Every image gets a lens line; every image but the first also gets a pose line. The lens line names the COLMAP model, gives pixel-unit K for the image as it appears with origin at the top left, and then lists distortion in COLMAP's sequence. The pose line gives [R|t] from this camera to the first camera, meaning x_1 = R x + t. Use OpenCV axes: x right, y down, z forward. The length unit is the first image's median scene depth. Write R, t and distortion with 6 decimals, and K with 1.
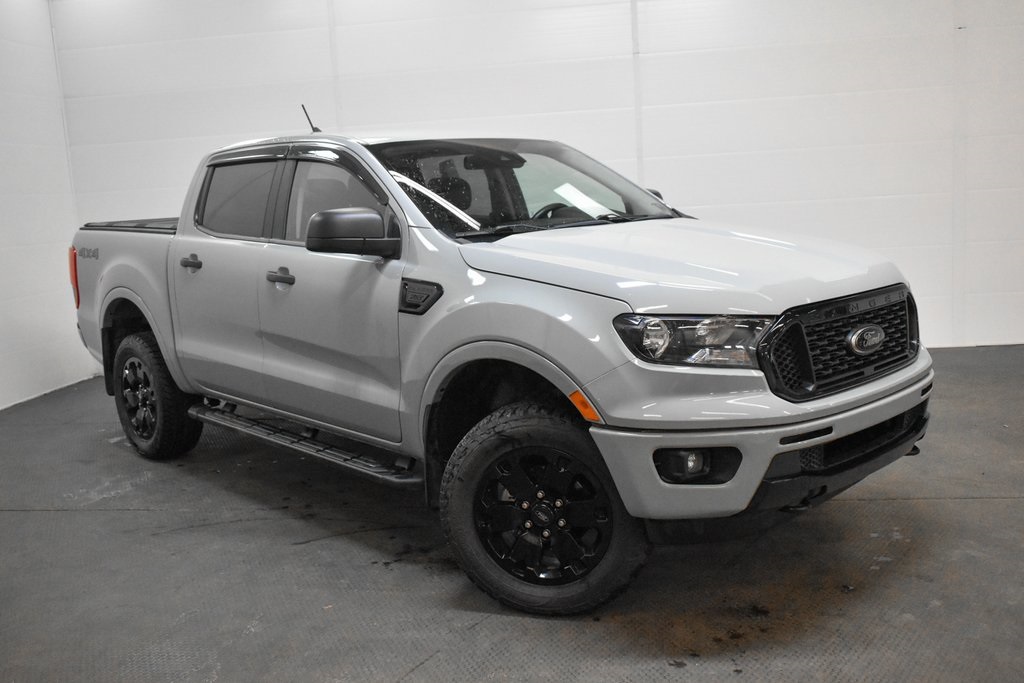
lens RADIAL K [[913.5, 0, 512.9], [0, 913.5, 354.3], [0, 0, 1]] dist [-0.005838, -0.004049]
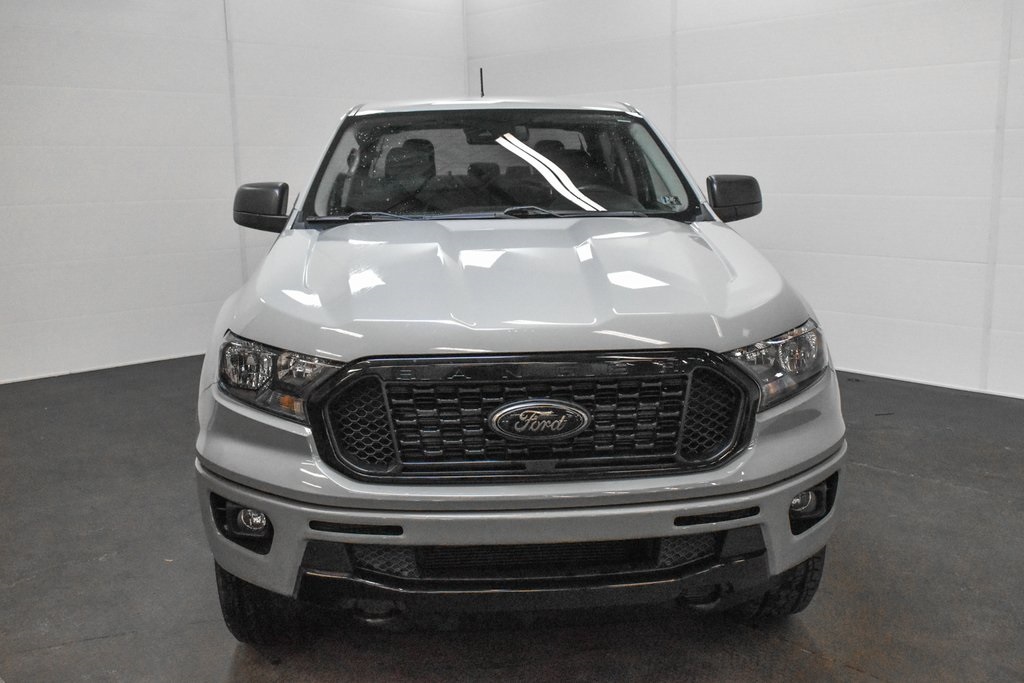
lens RADIAL K [[913.5, 0, 512.9], [0, 913.5, 354.3], [0, 0, 1]] dist [-0.005838, -0.004049]
pose [[0.793054, 0.169305, -0.585150, 0.822406], [-0.139756, 0.985546, 0.095743, -0.138144], [0.592902, 0.005849, 0.805253, 0.465553]]
